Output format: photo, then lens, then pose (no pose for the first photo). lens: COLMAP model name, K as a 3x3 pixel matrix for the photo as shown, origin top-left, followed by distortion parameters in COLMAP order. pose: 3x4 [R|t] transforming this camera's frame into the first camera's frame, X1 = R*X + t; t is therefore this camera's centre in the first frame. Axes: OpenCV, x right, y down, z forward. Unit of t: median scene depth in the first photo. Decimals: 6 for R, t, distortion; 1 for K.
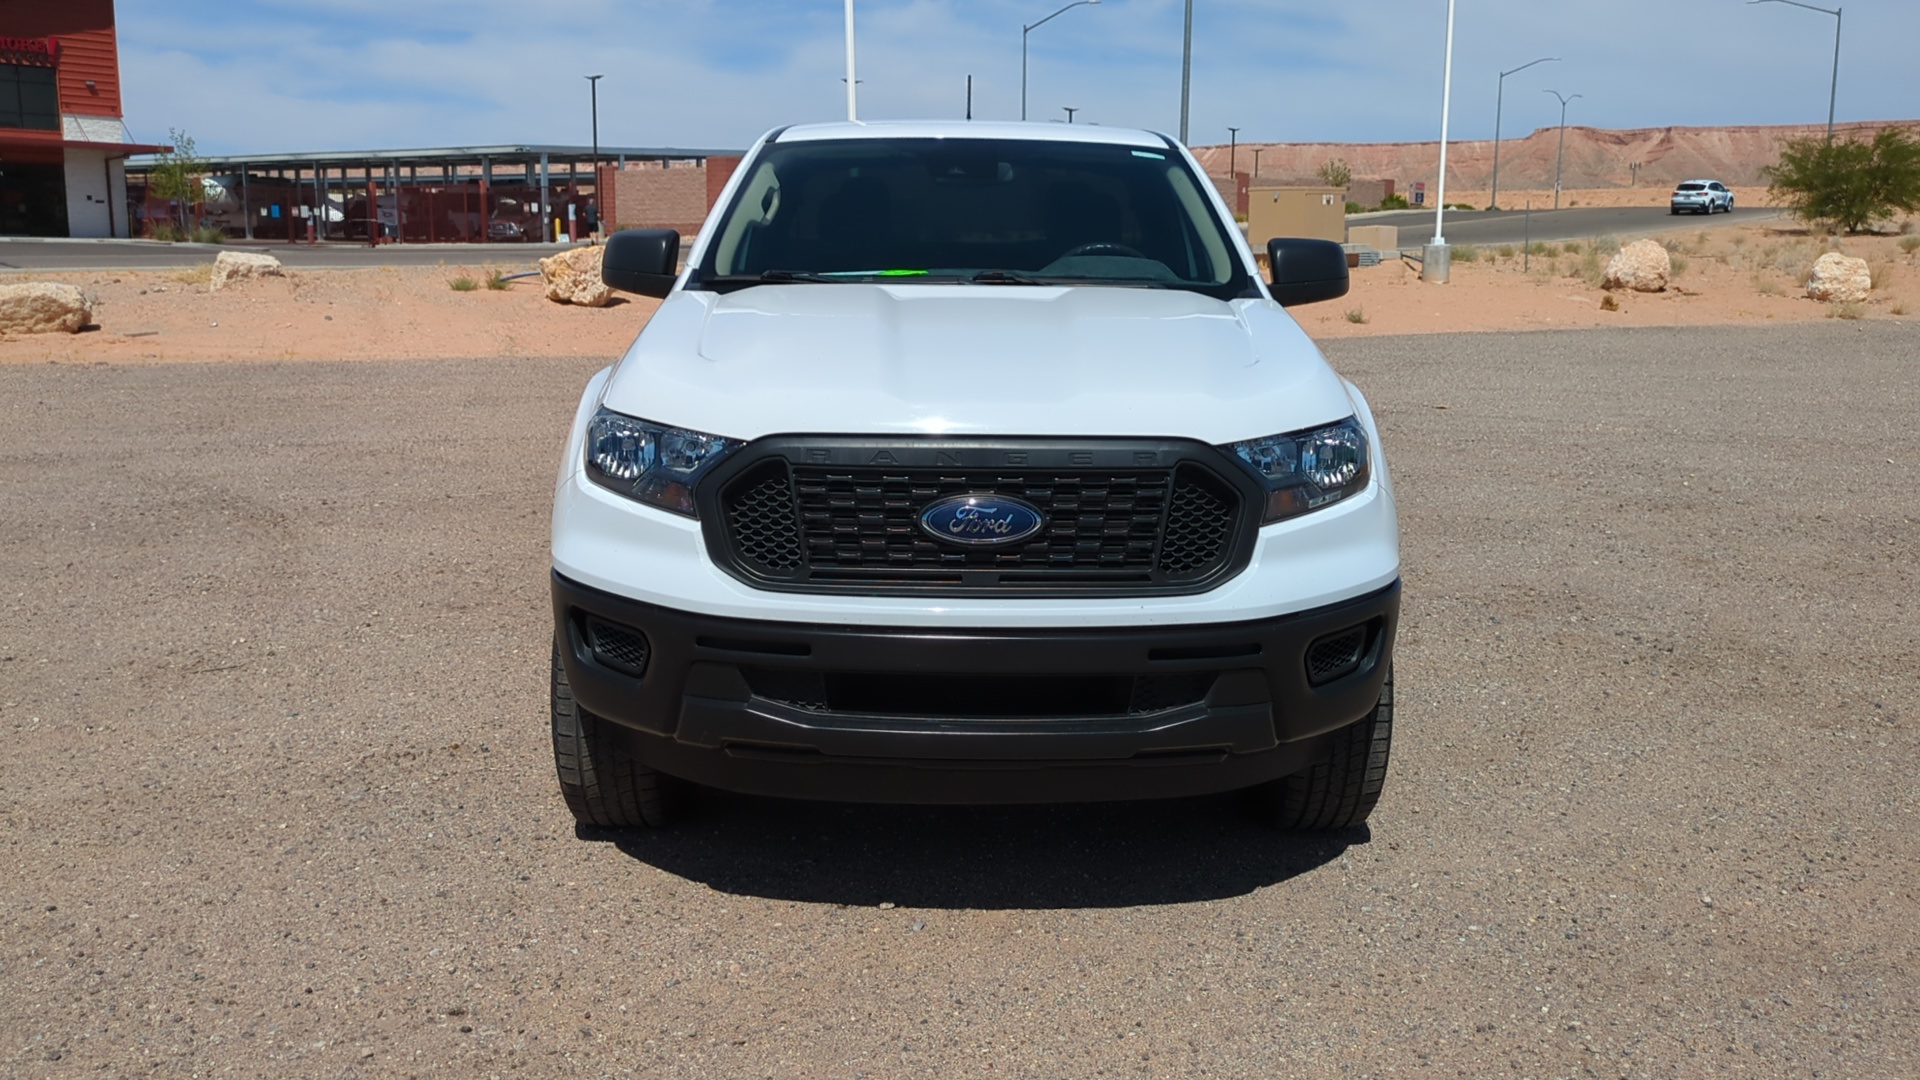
lens RADIAL K [[1644.4, 0, 978.6], [0, 1644.4, 535.3], [0, 0, 1]] dist [0.054586, -0.060093]
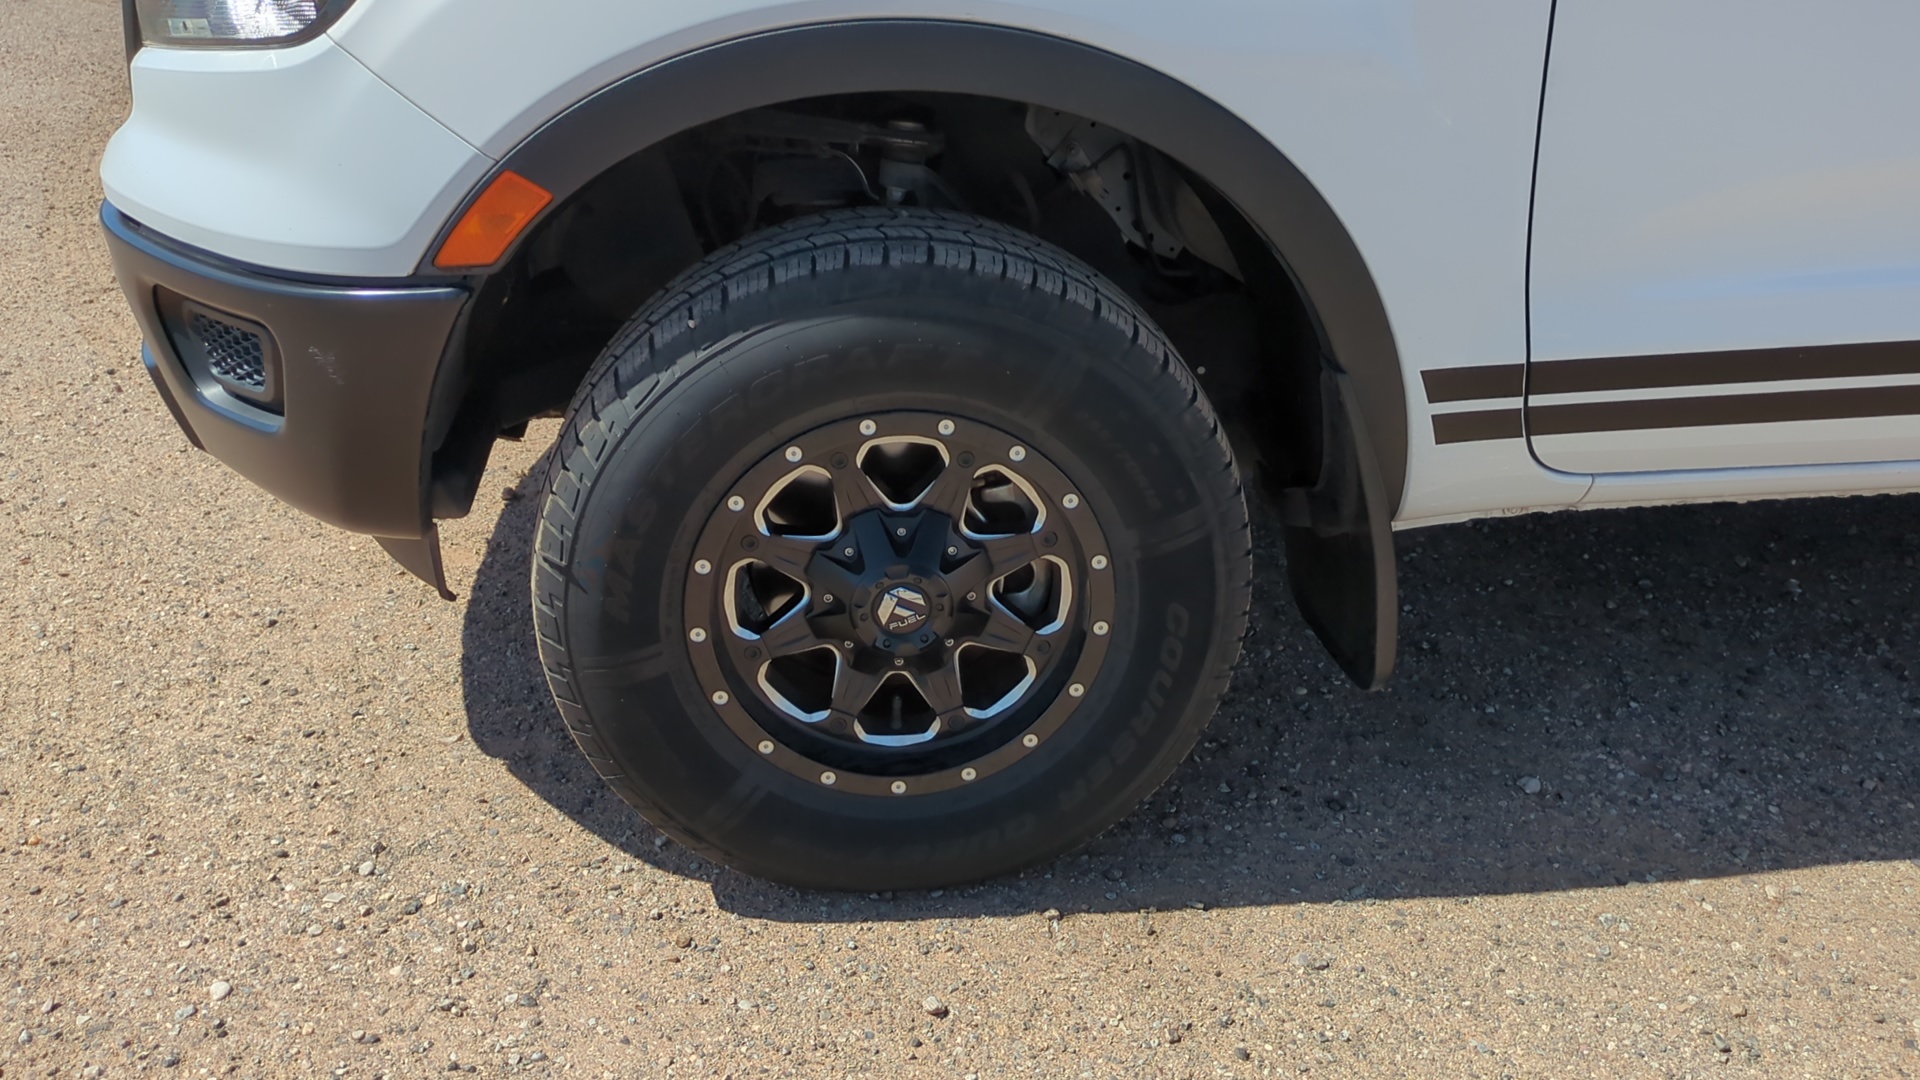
lens RADIAL K [[1644.4, 0, 968.6], [0, 1644.4, 536.4], [0, 0, 1]] dist [0.054586, -0.060093]
pose [[0.087634, 0.423908, -0.901456, 0.534585], [-0.189839, 0.895459, 0.402633, -0.094366], [0.977896, 0.135847, 0.158947, 0.847831]]
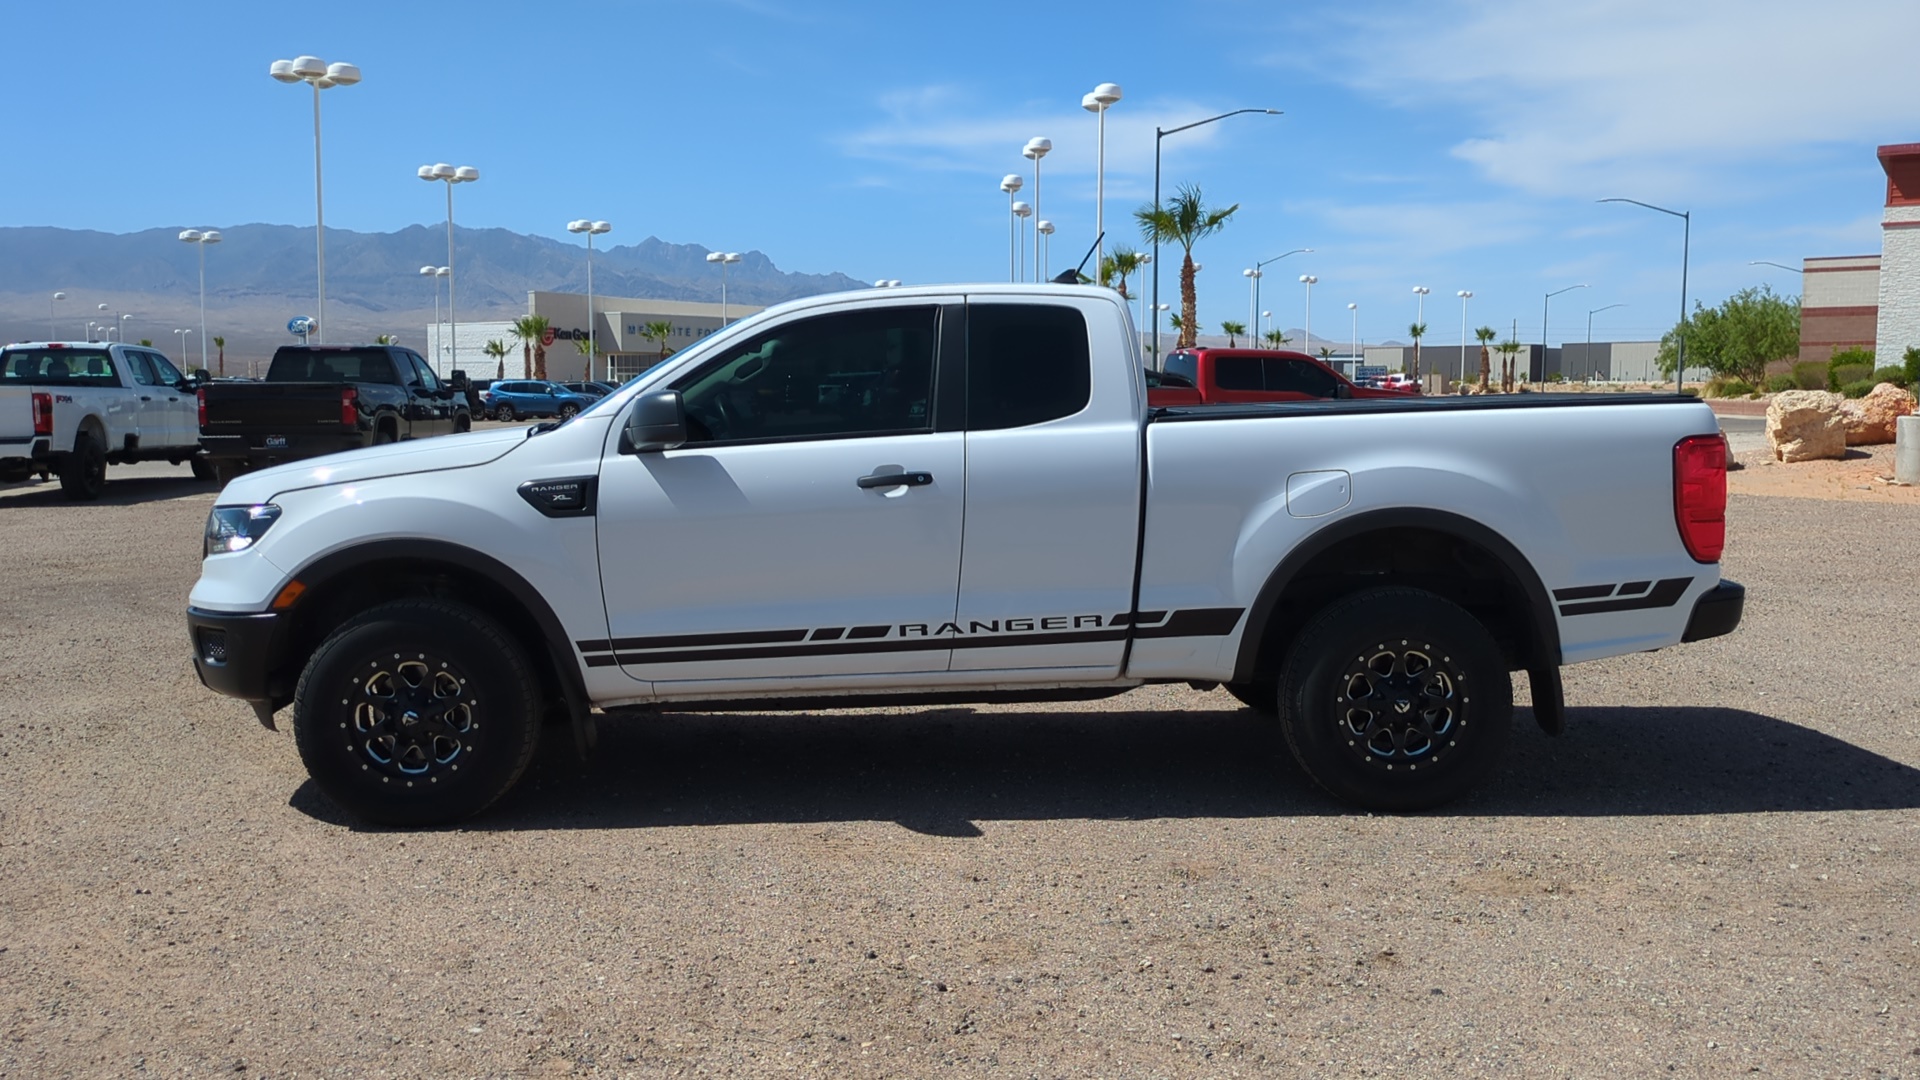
lens RADIAL K [[1644.4, 0, 986.1], [0, 1644.4, 535.9], [0, 0, 1]] dist [0.054586, -0.060093]
pose [[0.023697, 0.078232, -0.996654, 1.376982], [-0.168790, 0.982934, 0.073142, -0.208889], [0.985367, 0.166492, 0.036498, 1.234865]]
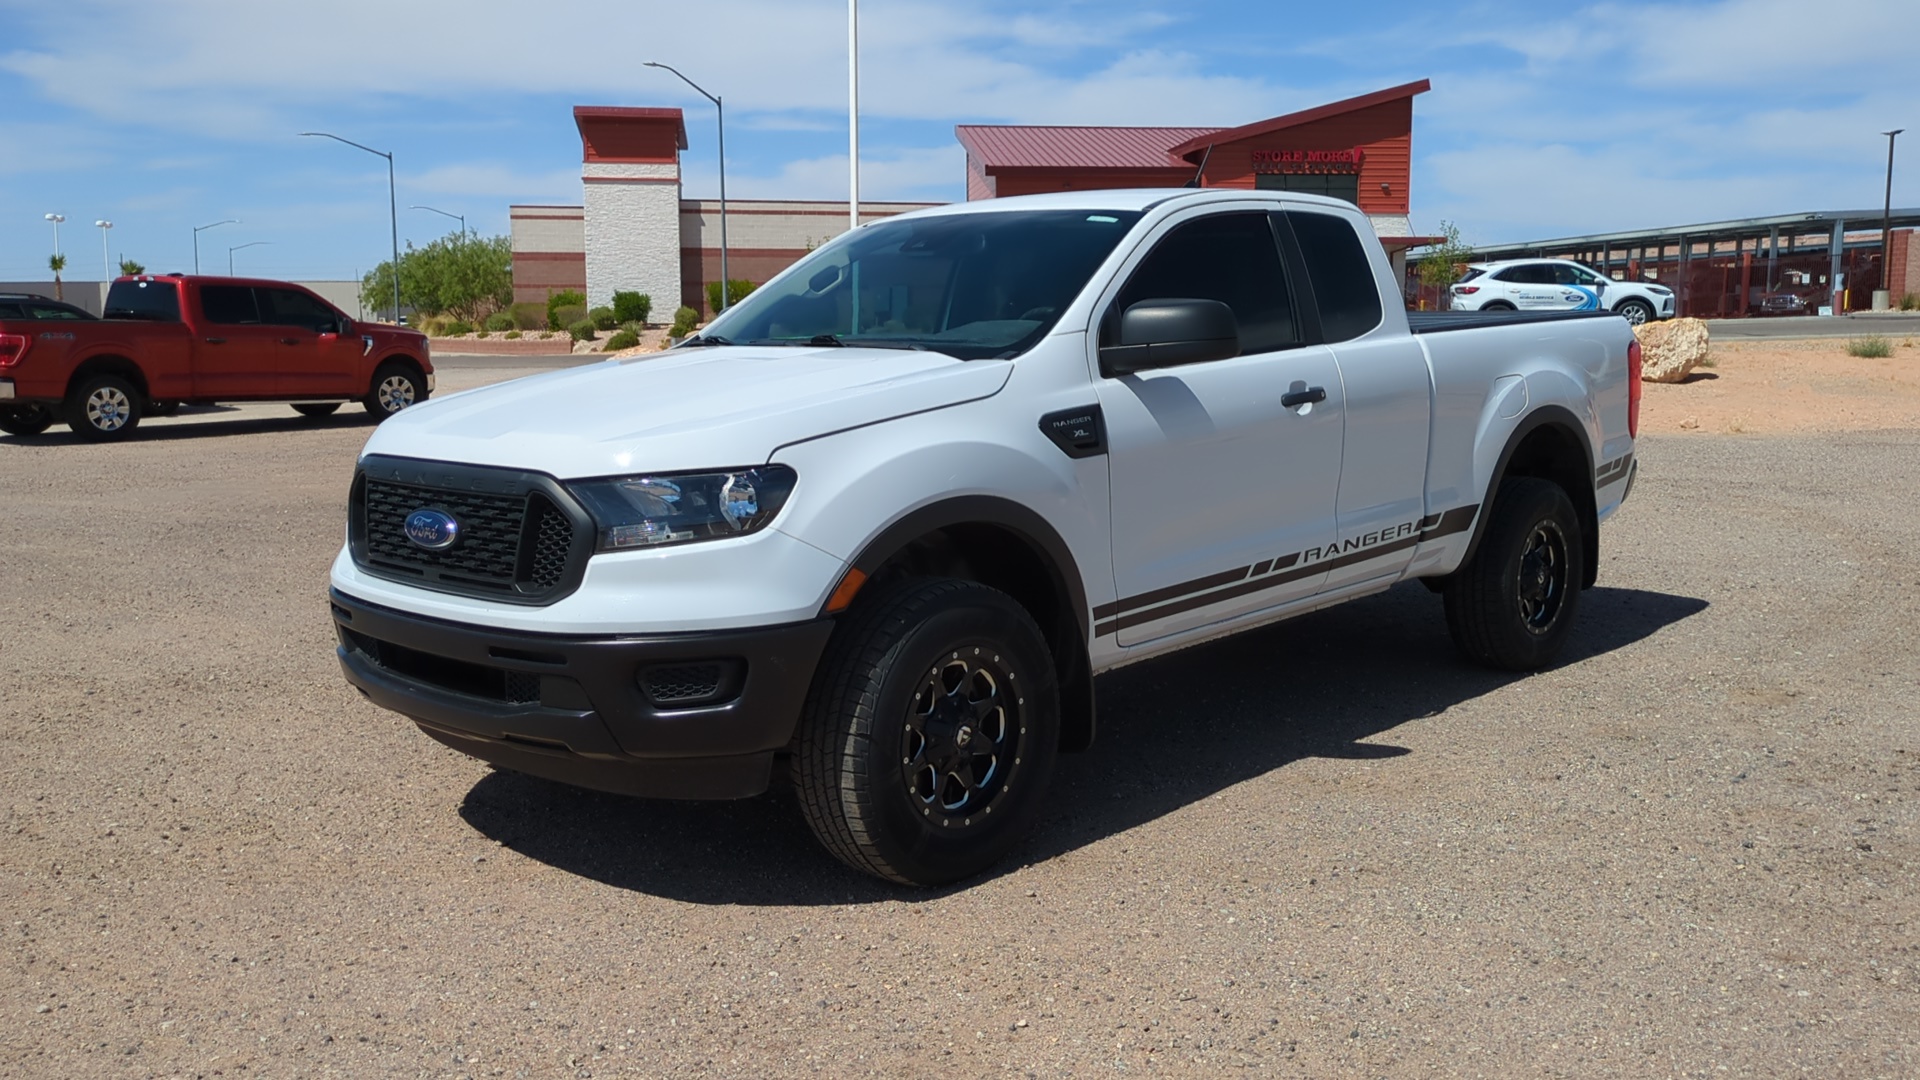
lens RADIAL K [[1644.4, 0, 967.0], [0, 1644.4, 542.2], [0, 0, 1]] dist [0.054586, -0.060093]
pose [[0.723606, 0.075497, -0.686072, 0.800222], [-0.104715, 0.994502, -0.001006, -0.027961], [0.682224, 0.072570, 0.727533, 0.247005]]
